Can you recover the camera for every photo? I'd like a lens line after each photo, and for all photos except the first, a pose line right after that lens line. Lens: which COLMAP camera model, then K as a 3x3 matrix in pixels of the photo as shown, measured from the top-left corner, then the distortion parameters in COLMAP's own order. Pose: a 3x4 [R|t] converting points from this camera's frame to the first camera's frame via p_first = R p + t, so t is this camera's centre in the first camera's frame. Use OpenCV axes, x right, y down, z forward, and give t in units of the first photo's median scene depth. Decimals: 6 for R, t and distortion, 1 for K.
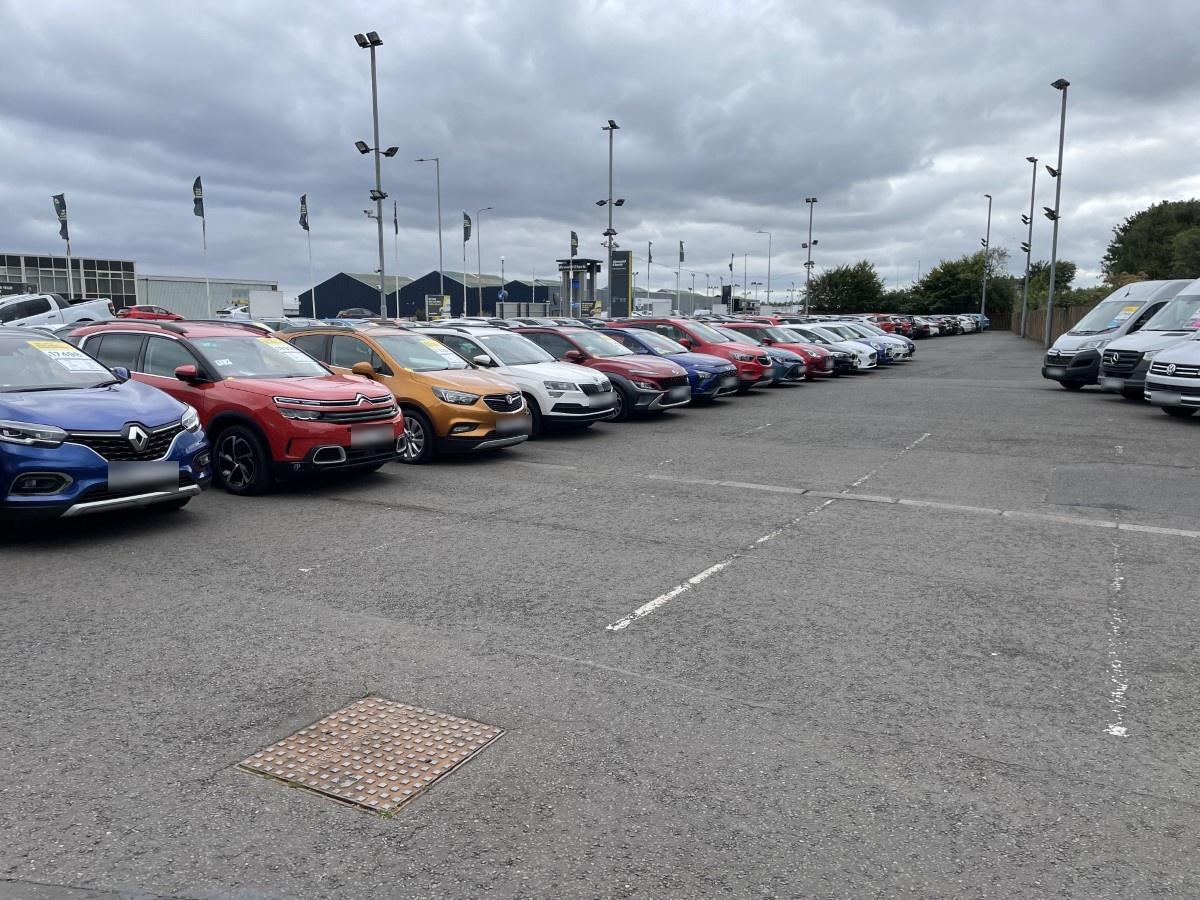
lens RADIAL K [[908.1, 0, 595.5], [0, 908.1, 451.0], [0, 0, 1]] dist [0.074477, -0.094089]
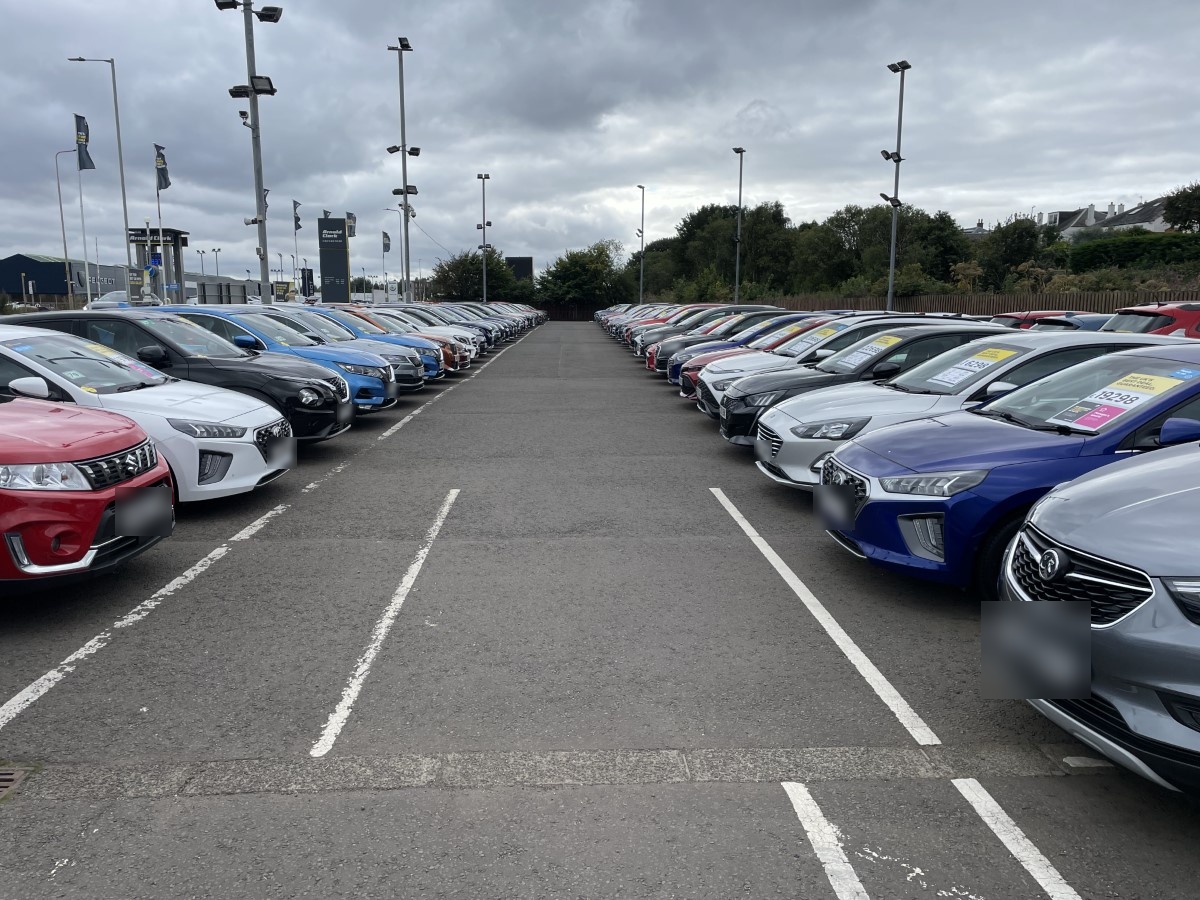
lens RADIAL K [[908.1, 0, 599.8], [0, 908.1, 448.0], [0, 0, 1]] dist [0.074477, -0.094089]
pose [[0.842050, -0.088329, 0.532119, -0.143034], [0.086965, 0.995827, 0.027684, -0.018394], [-0.532343, 0.022965, 0.846217, 0.149431]]
